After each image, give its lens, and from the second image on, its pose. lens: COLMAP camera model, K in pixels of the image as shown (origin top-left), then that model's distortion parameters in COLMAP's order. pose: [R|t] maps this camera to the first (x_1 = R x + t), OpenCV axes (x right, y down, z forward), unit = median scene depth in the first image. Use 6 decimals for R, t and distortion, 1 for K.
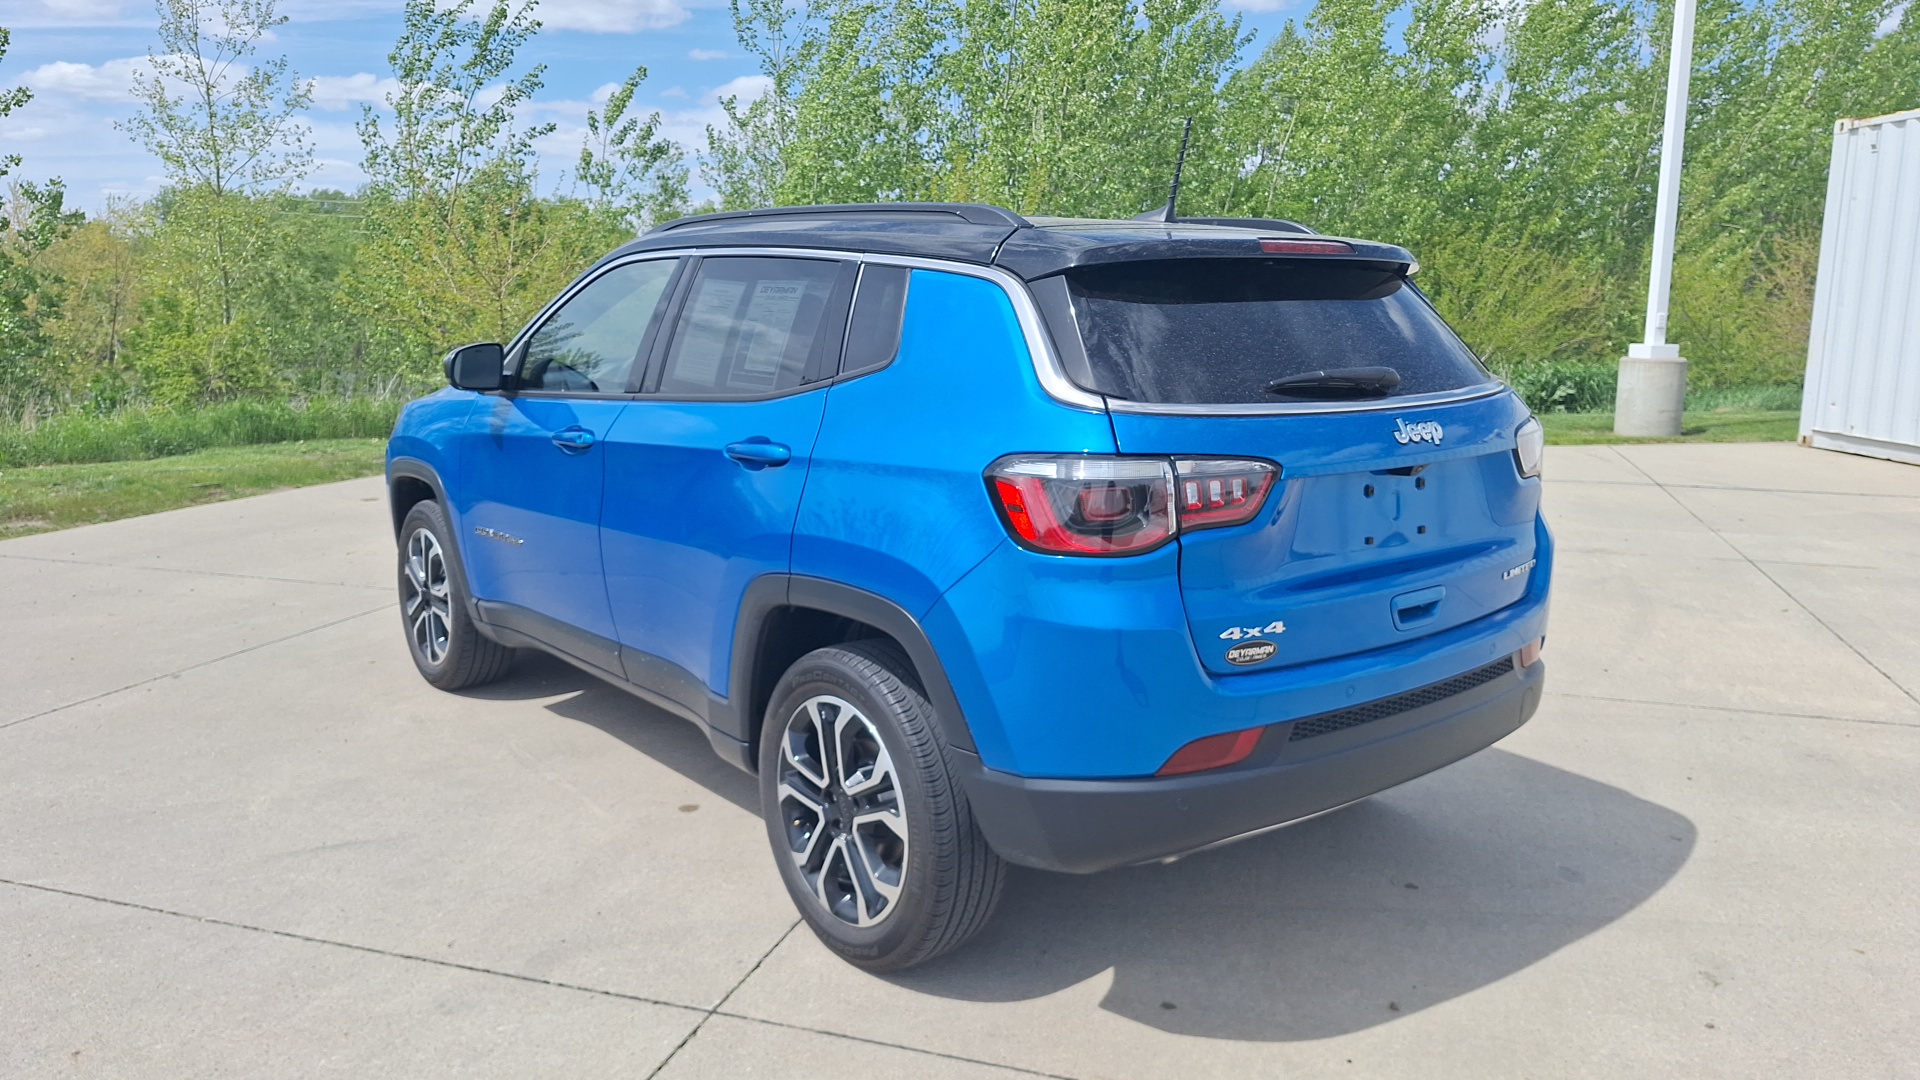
lens RADIAL K [[1315.2, 0, 996.9], [0, 1315.2, 530.0], [0, 0, 1]] dist [0.098796, -0.134128]
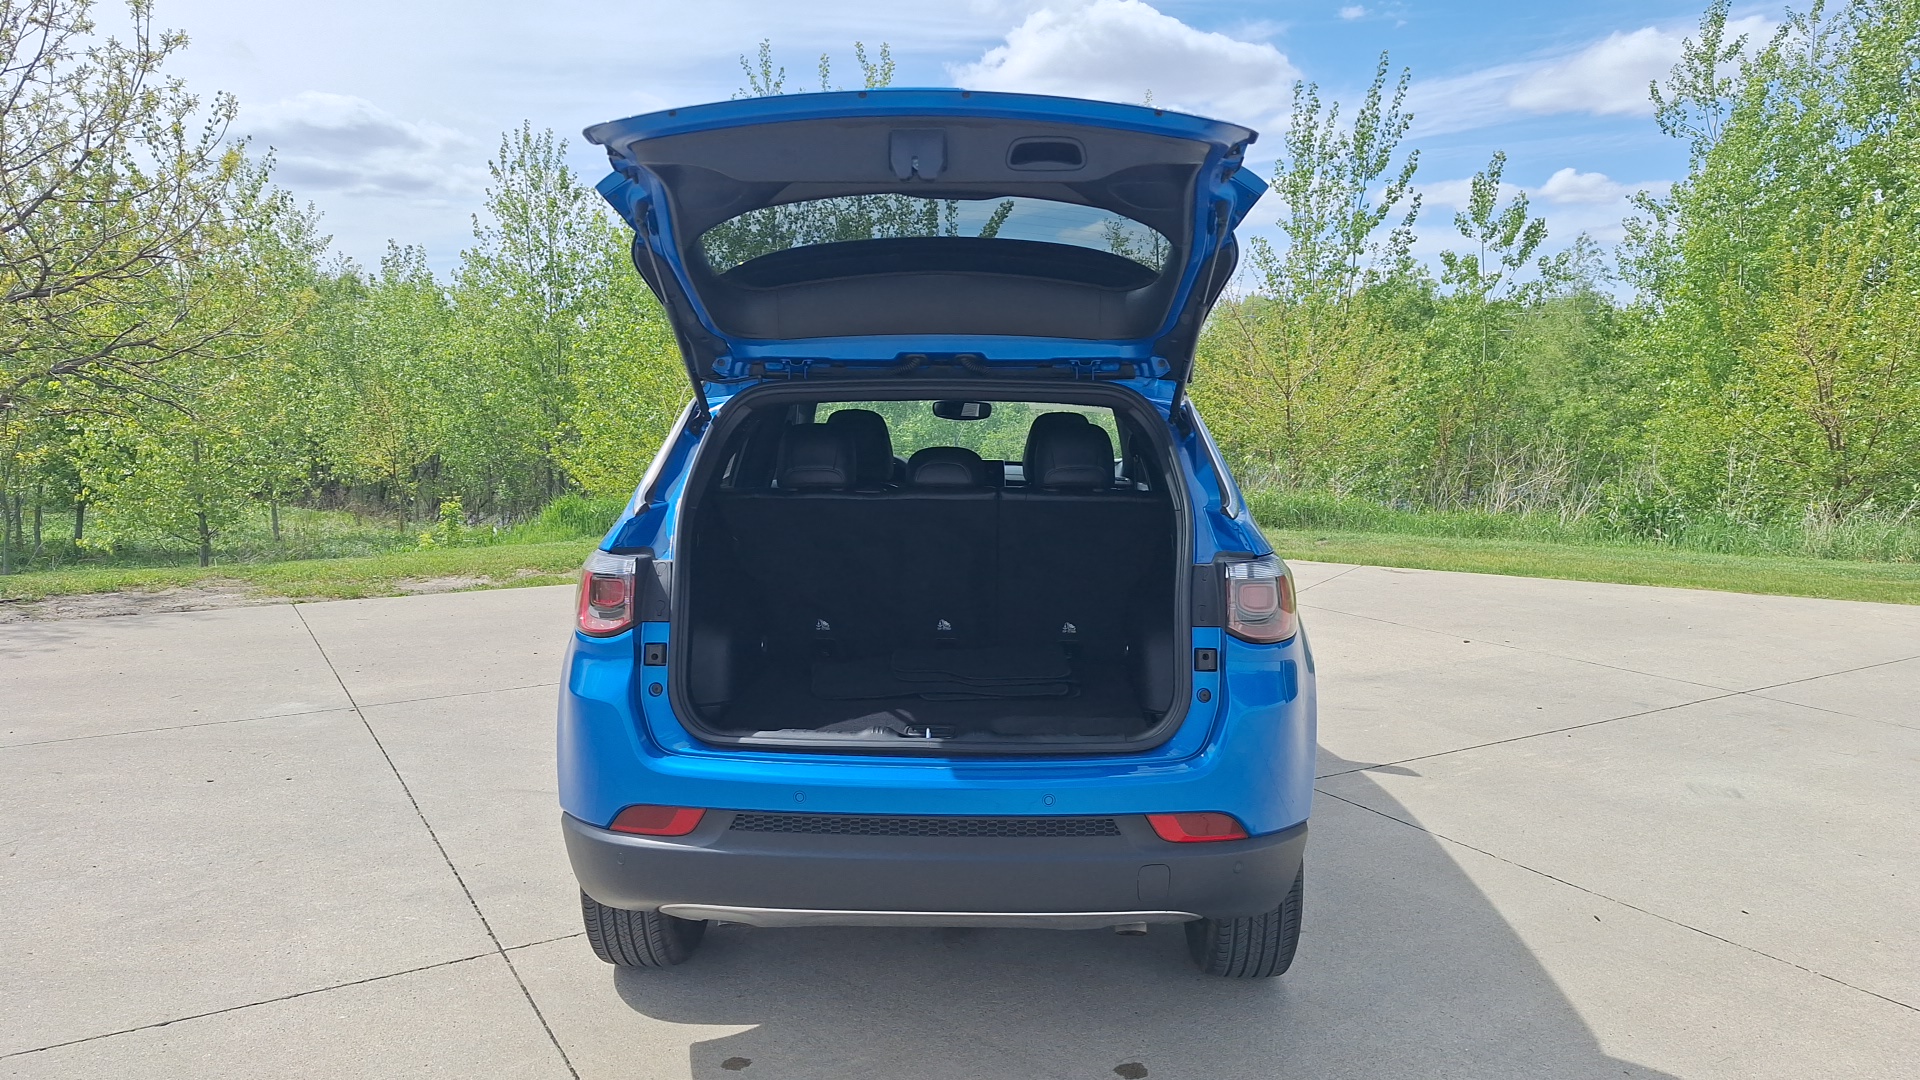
lens RADIAL K [[1322.5, 0, 973.5], [0, 1322.5, 509.0], [0, 0, 1]] dist [0.103469, -0.137870]
pose [[0.757027, 0.064780, -0.650164, 0.968721], [-0.120778, 0.991799, -0.041811, -0.073194], [0.642123, 0.110178, 0.758643, 0.237780]]
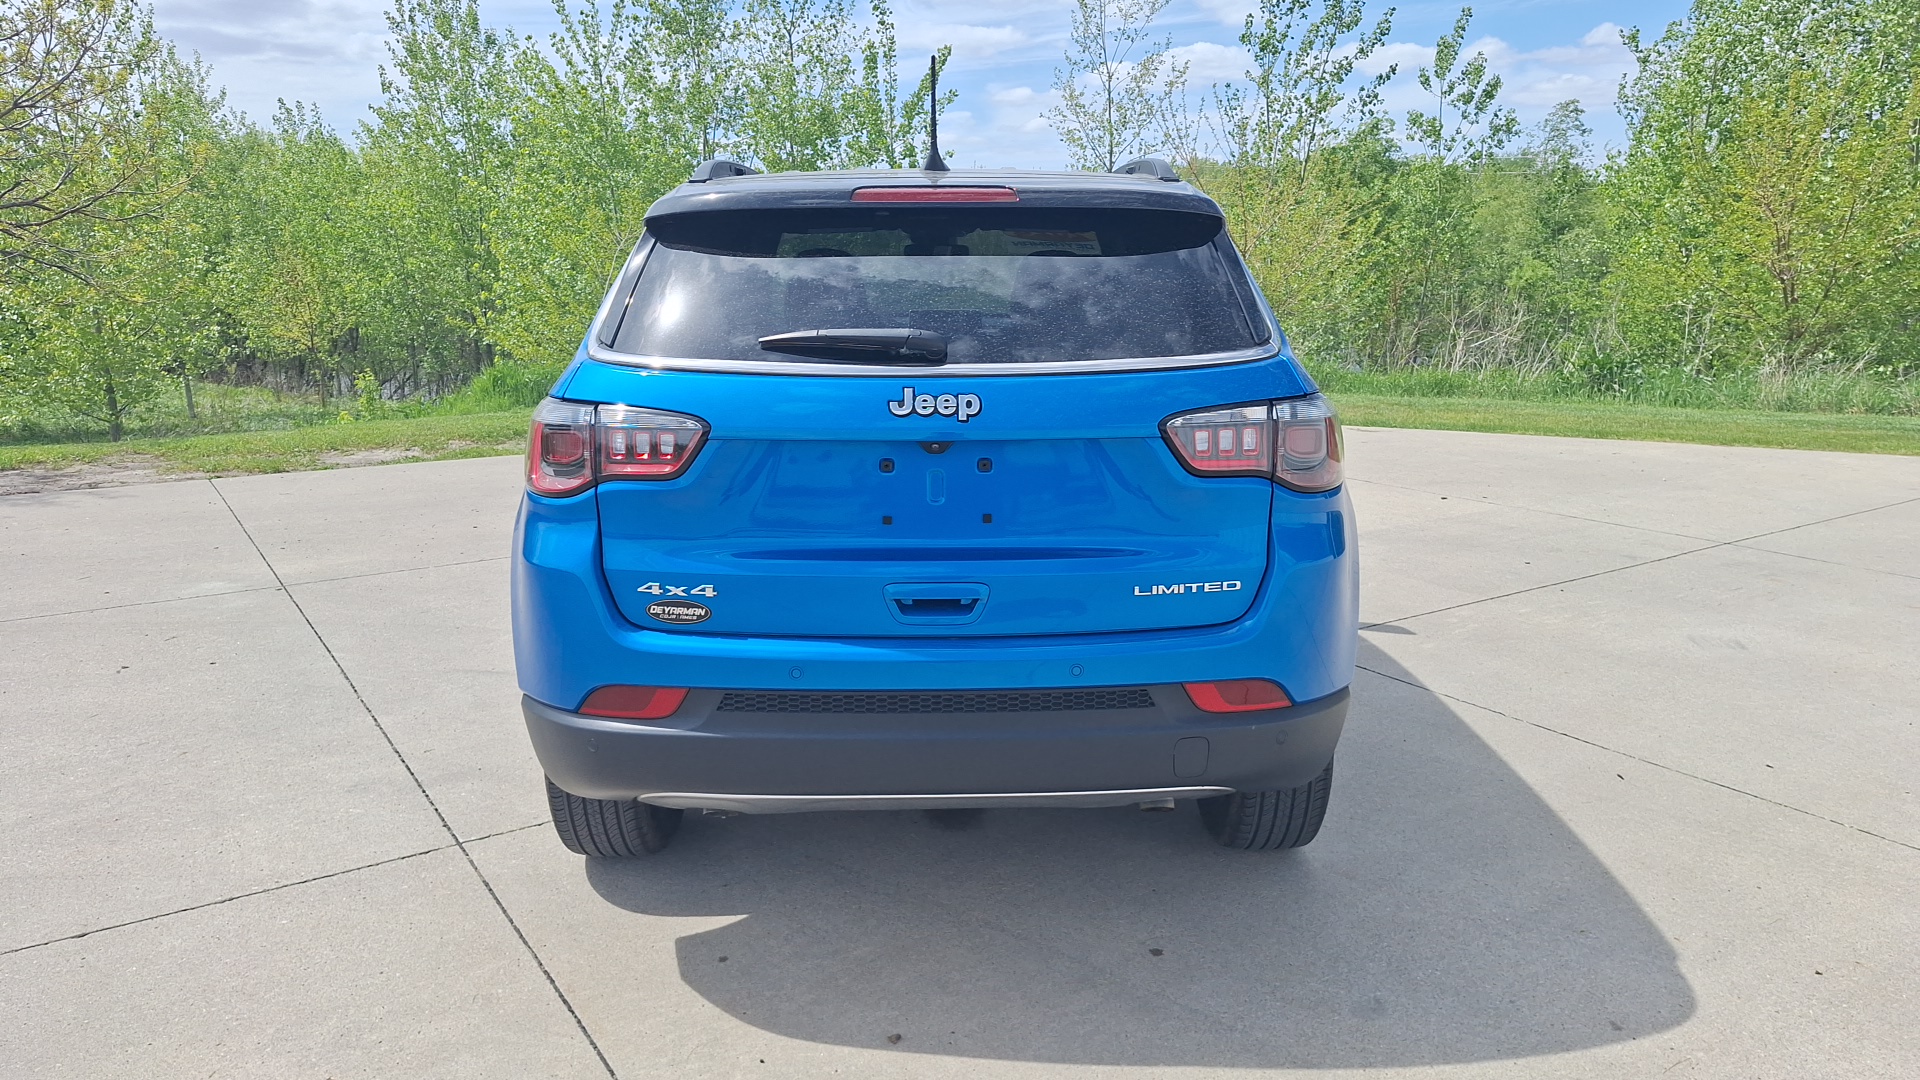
lens RADIAL K [[1322.5, 0, 973.5], [0, 1322.5, 509.0], [0, 0, 1]] dist [0.103469, -0.137870]
pose [[0.786672, 0.113859, -0.606781, 0.850884], [-0.106228, 0.993152, 0.048637, -0.048685], [0.608163, 0.026196, 0.793380, 0.304679]]
